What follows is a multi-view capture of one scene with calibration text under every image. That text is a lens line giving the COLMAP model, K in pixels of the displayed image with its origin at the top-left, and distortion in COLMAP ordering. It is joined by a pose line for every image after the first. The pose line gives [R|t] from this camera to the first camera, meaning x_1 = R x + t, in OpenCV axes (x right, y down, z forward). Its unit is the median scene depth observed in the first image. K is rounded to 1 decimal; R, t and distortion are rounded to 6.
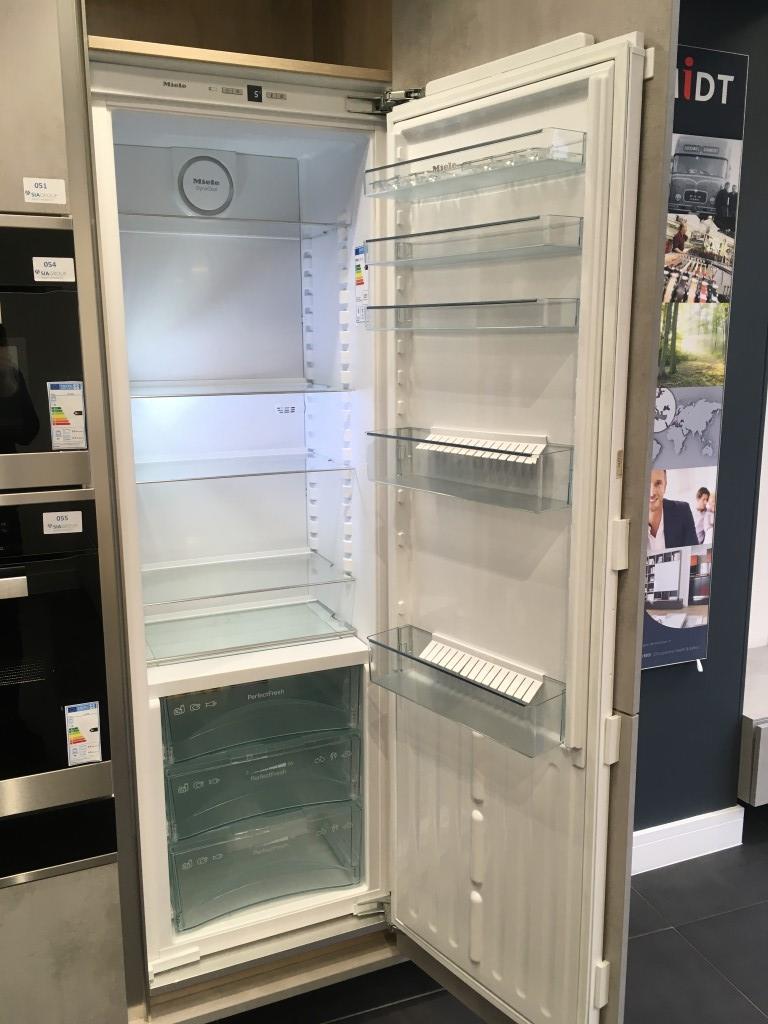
lens RADIAL K [[872.1, 0, 379.7], [0, 872.1, 506.9], [0, 0, 1]] dist [0.061315, -0.083604]
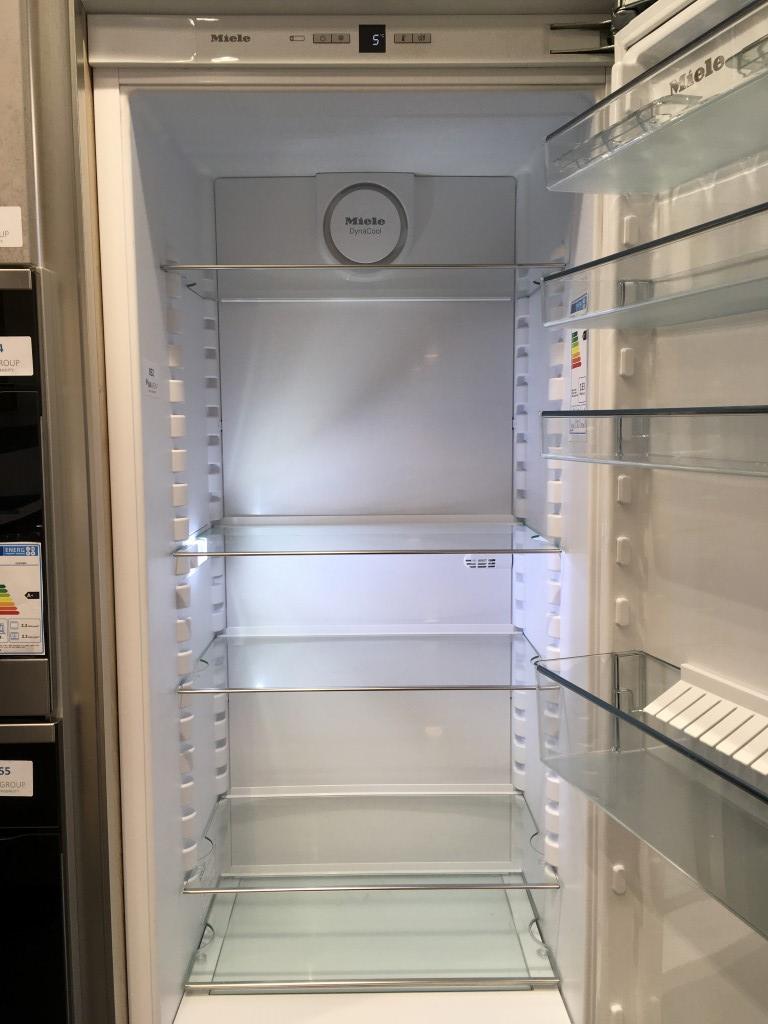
lens RADIAL K [[872.1, 0, 379.7], [0, 872.1, 506.9], [0, 0, 1]] dist [0.061315, -0.083604]
pose [[0.923532, 0.035963, -0.381833, 0.085886], [-0.071863, 0.994187, -0.080176, -0.126722], [0.376730, 0.101485, 0.920747, 0.508526]]
